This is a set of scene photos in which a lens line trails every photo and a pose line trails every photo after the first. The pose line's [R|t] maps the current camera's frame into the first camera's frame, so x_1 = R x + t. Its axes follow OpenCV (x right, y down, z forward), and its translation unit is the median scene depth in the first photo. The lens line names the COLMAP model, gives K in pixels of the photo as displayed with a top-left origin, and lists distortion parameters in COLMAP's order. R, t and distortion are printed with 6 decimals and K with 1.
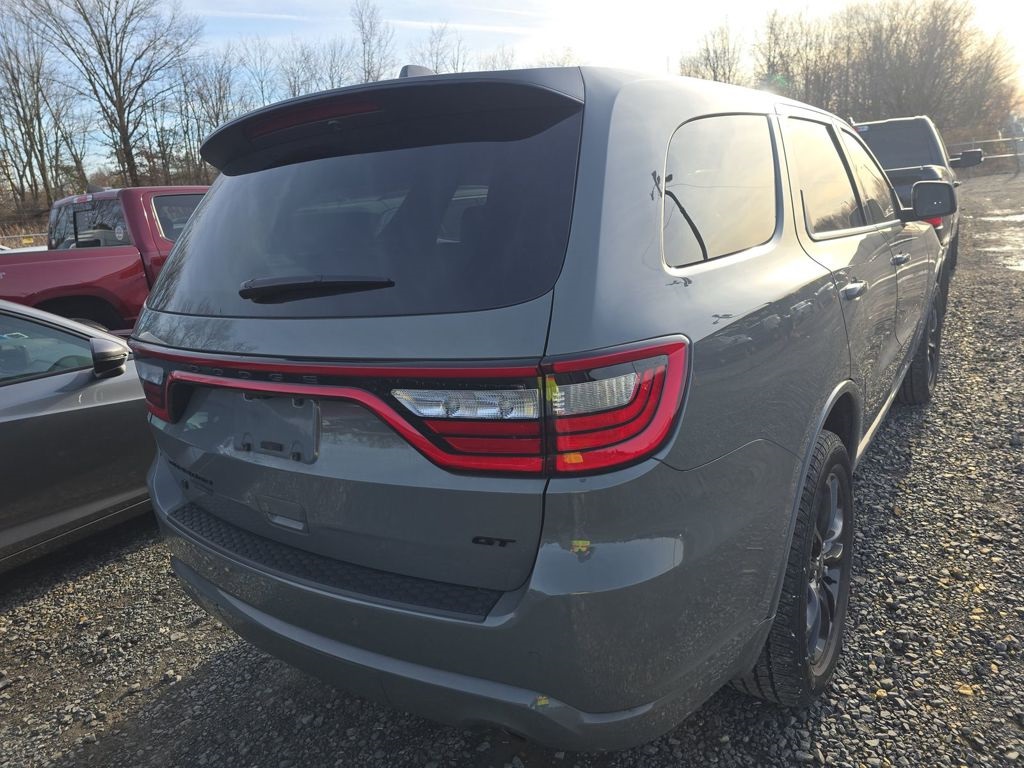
lens RADIAL K [[687.5, 0, 512.0], [0, 687.5, 384.0], [0, 0, 1]] dist [0.055543, -0.057488]
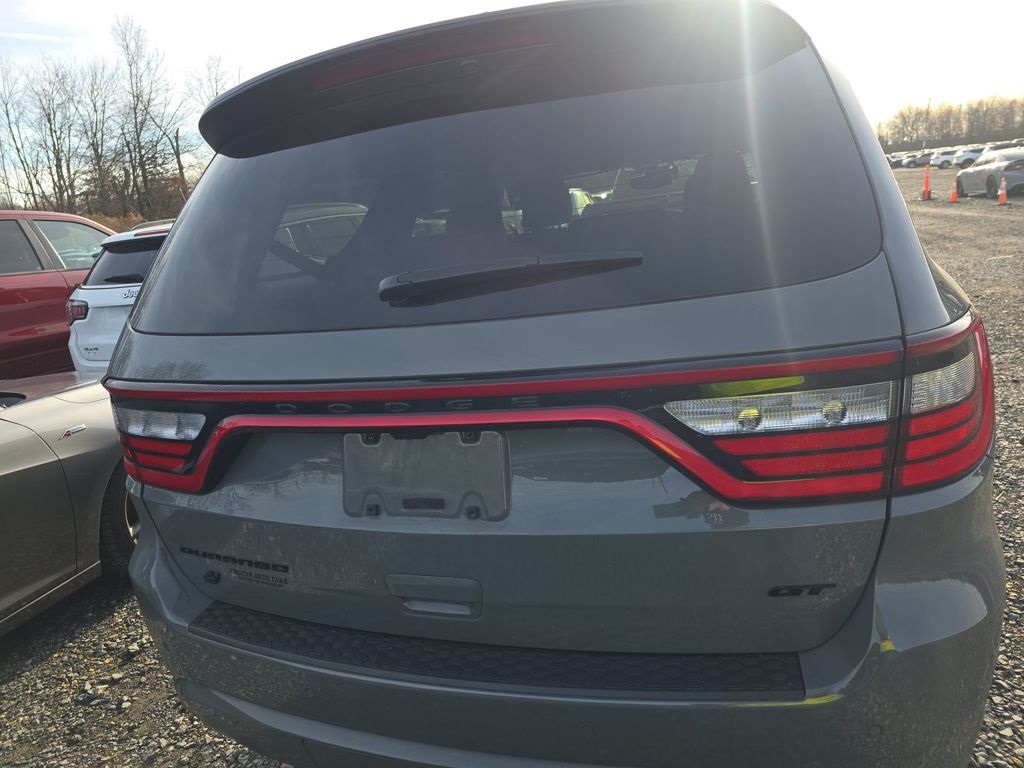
lens RADIAL K [[674.3, 0, 512.0], [0, 674.3, 384.0], [0, 0, 1]] dist [0.098763, -0.087452]
pose [[0.959614, -0.084327, 0.268384, -0.356555], [0.094638, 0.995180, -0.025690, -0.006166], [-0.264924, 0.050052, 0.962969, 0.235124]]
